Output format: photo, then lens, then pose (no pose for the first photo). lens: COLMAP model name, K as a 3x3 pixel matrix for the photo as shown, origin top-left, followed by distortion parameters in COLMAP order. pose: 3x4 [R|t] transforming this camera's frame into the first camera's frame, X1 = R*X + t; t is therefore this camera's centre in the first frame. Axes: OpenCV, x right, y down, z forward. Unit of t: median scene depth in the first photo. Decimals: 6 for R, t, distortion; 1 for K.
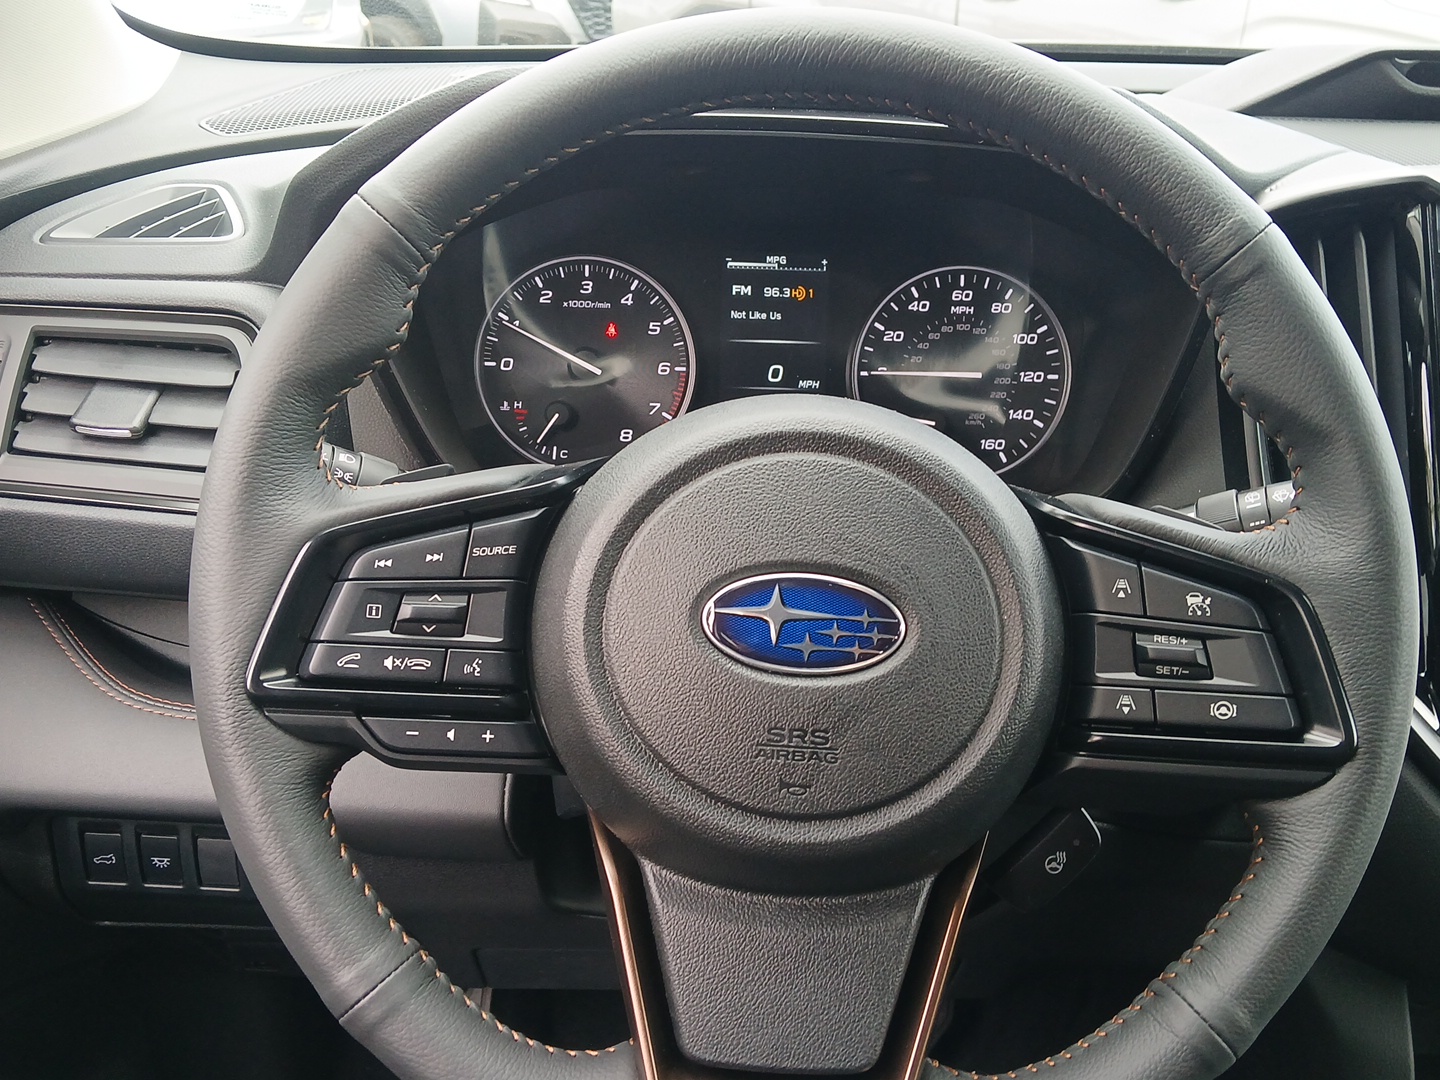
lens RADIAL K [[1439.6, 0, 737.3], [0, 1439.6, 569.0], [0, 0, 1]] dist [0.079017, 0.000000]
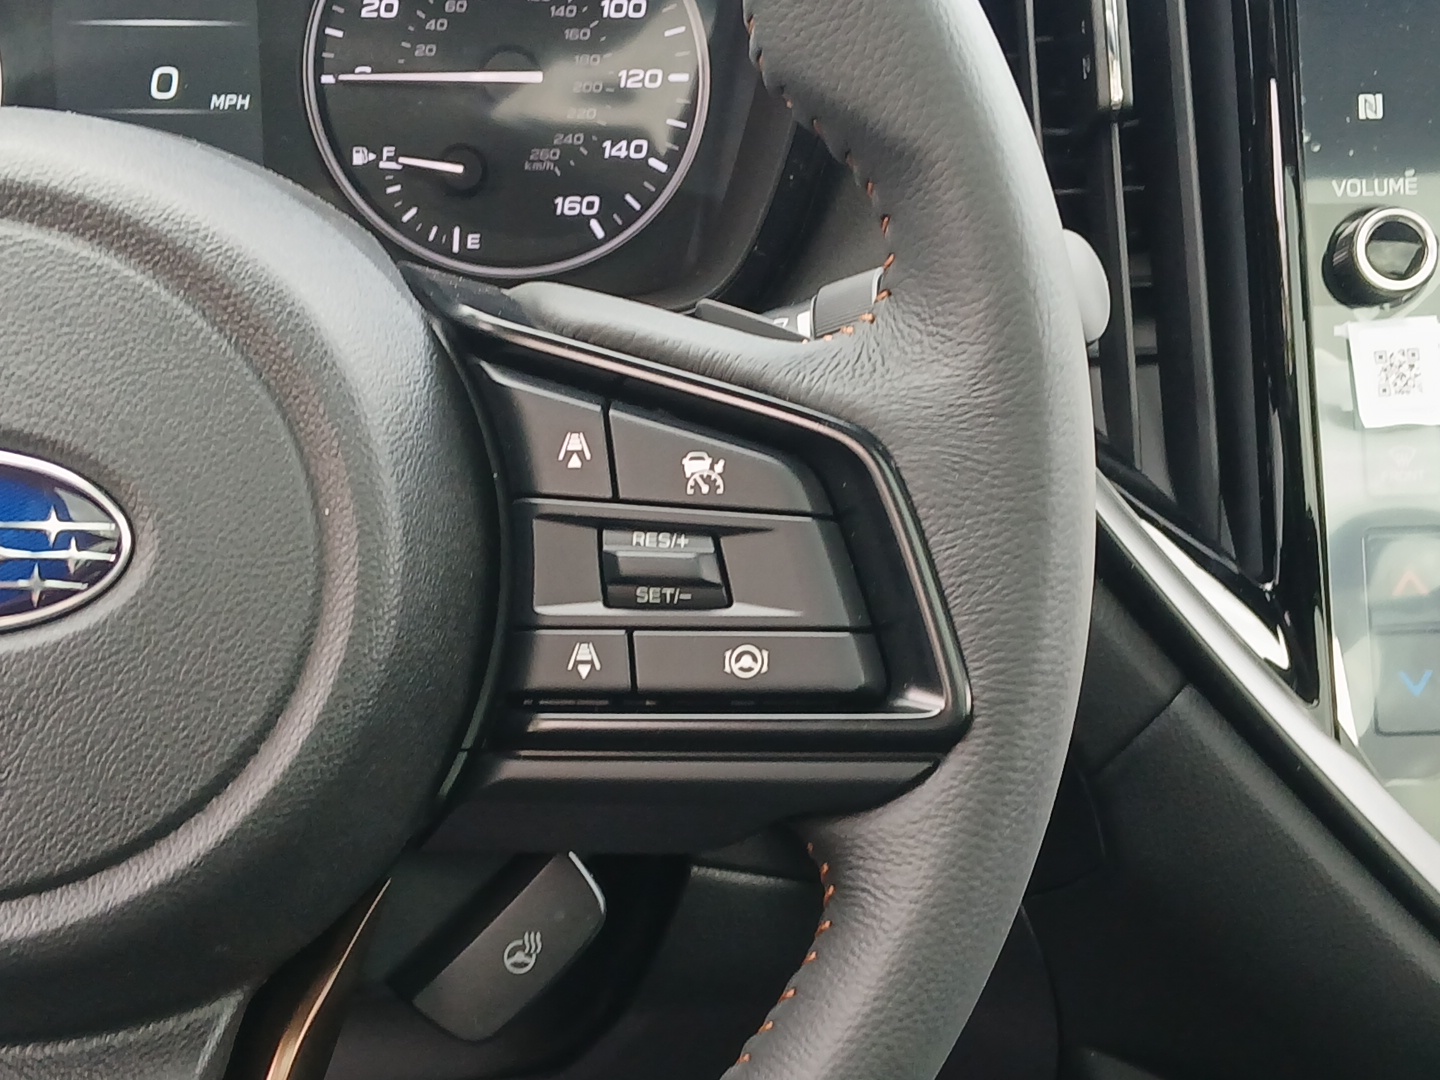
lens RADIAL K [[2558.7, 0, 758.5], [0, 2558.7, 579.6], [0, 0, 1]] dist [0.149025, 0.000000]
pose [[0.997623, -0.045357, 0.051870, 0.283992], [0.043007, 0.998036, 0.045550, 0.020983], [-0.053834, -0.043211, 0.997615, 0.027148]]
